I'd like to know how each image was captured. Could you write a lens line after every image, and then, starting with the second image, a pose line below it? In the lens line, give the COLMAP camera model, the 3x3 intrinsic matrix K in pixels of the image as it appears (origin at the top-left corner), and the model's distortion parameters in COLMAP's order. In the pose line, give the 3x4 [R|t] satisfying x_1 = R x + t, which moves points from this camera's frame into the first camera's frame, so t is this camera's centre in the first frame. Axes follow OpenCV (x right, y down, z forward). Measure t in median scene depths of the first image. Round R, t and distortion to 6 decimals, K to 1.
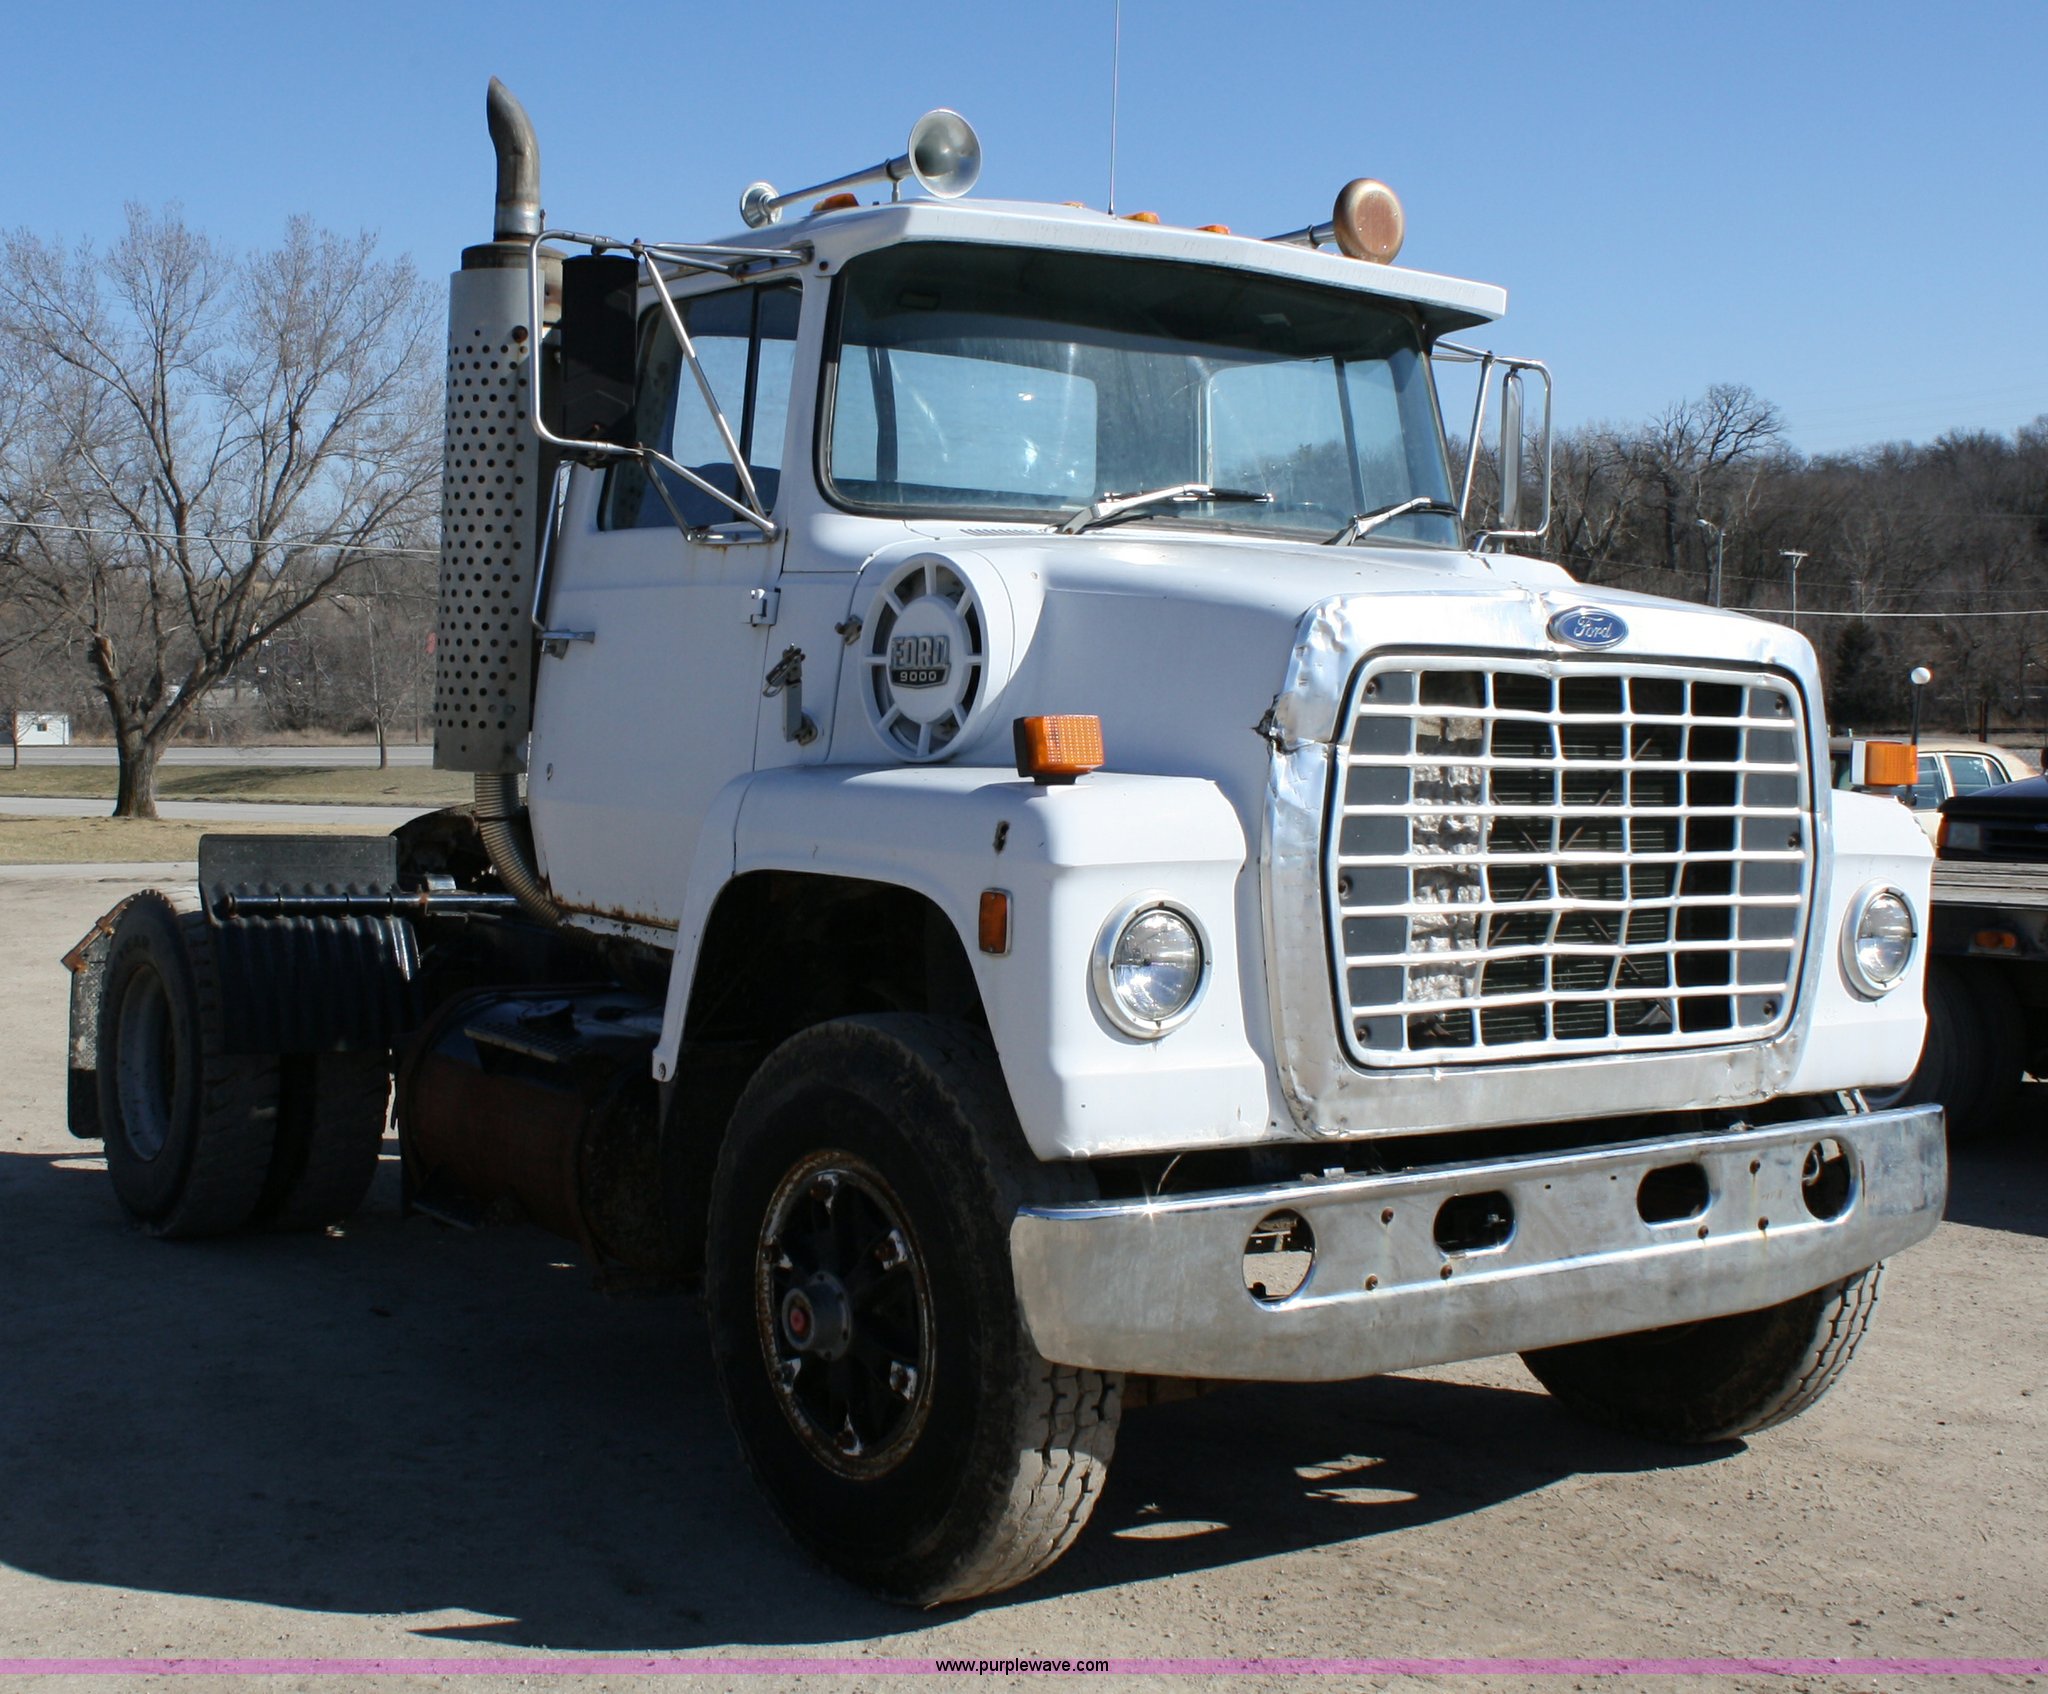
lens RADIAL K [[2702.9, 0, 967.9], [0, 2702.9, 847.3], [0, 0, 1]] dist [-0.235744, 1.078826]
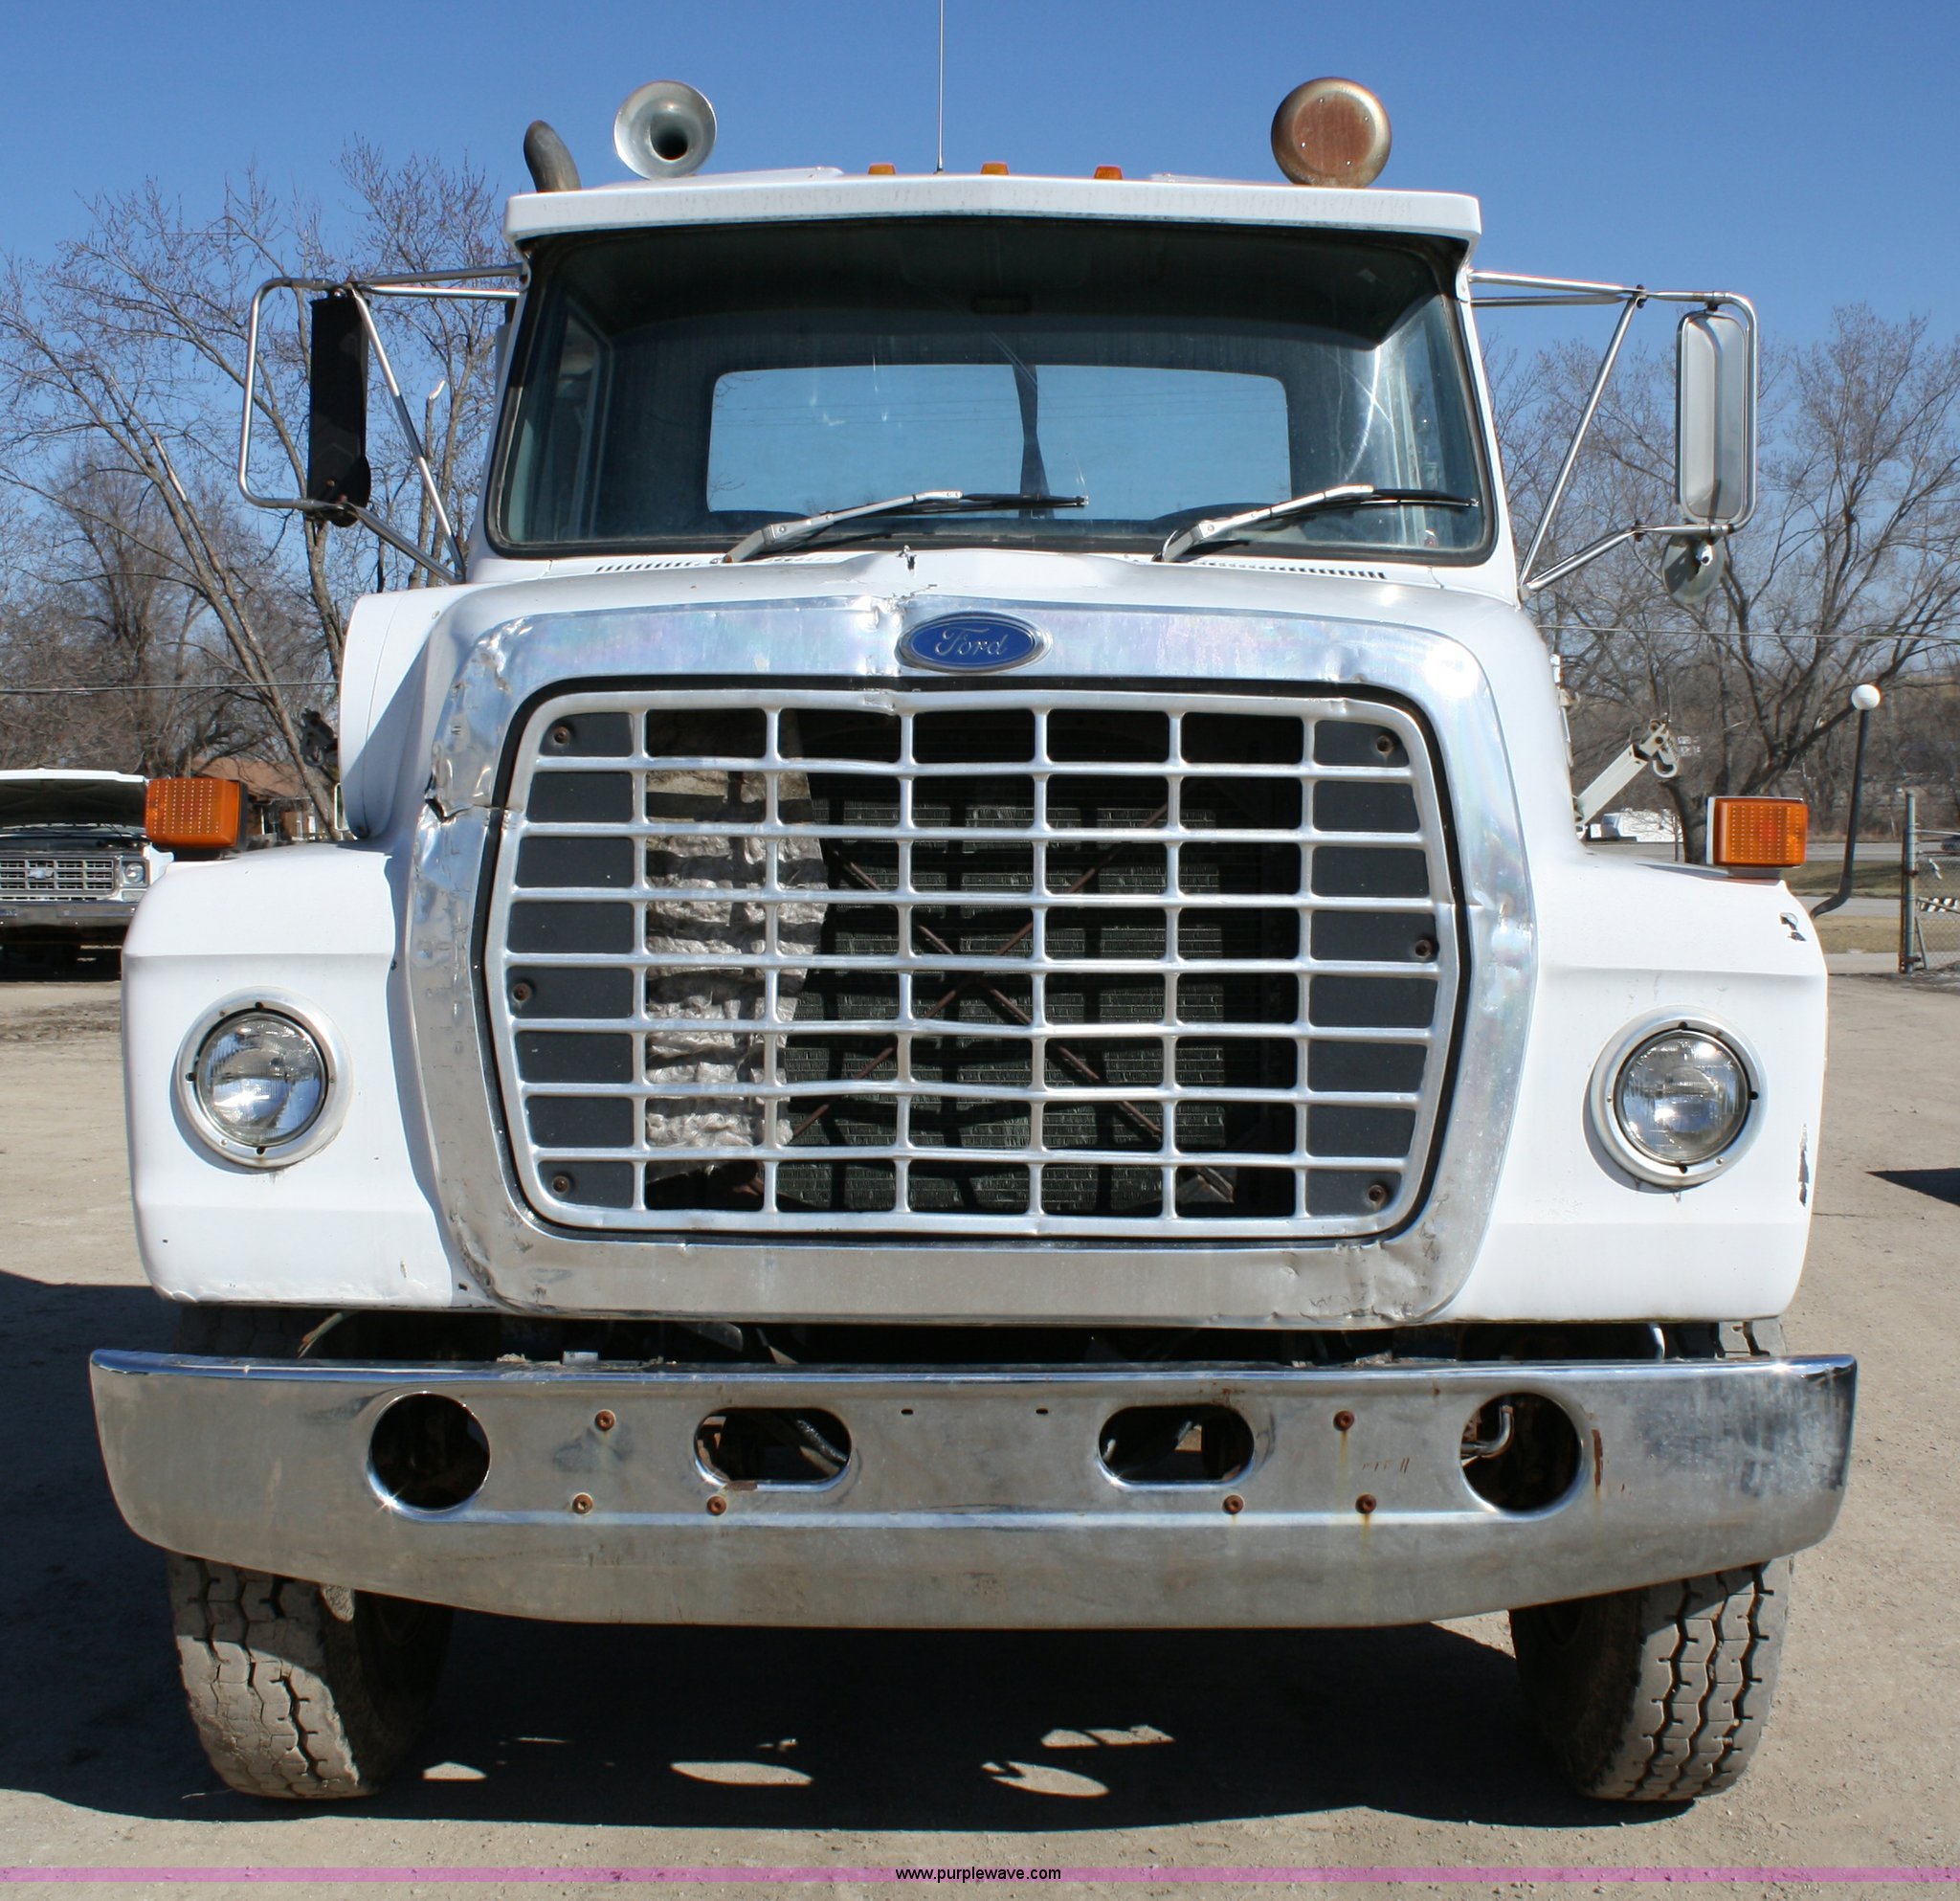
lens RADIAL K [[2657.2, 0, 978.7], [0, 2657.2, 981.7], [0, 0, 1]] dist [-0.126481, 0.030762]
pose [[0.827141, 0.025339, -0.561423, 0.601806], [-0.016758, 0.999651, 0.020427, -0.005457], [0.561745, -0.007487, 0.827277, 0.390068]]
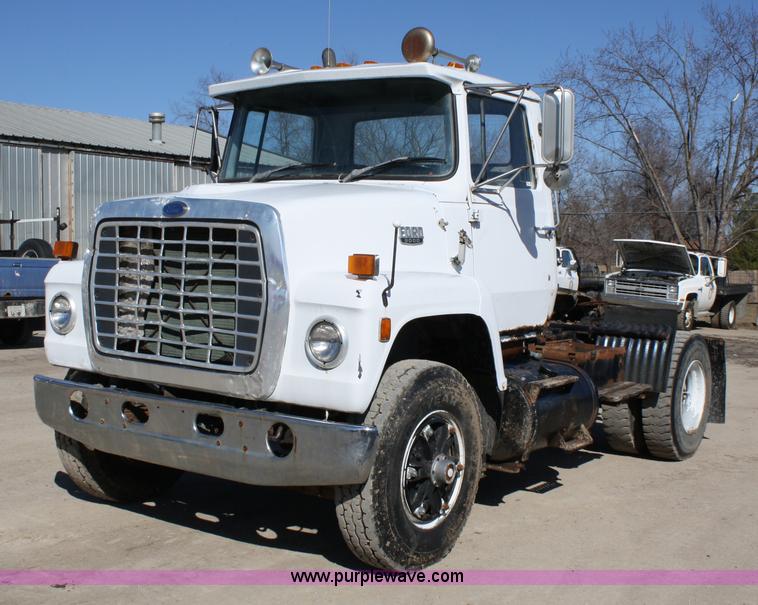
lens RADIAL K [[1051.3, 0, 379.0], [0, 1051.3, 302.5], [0, 0, 1]] dist [-0.029578, -0.052415]
pose [[0.326811, 0.043967, -0.944066, 1.264753], [-0.068607, 0.997385, 0.022700, -0.023769], [0.942596, 0.057351, 0.328973, 0.802579]]
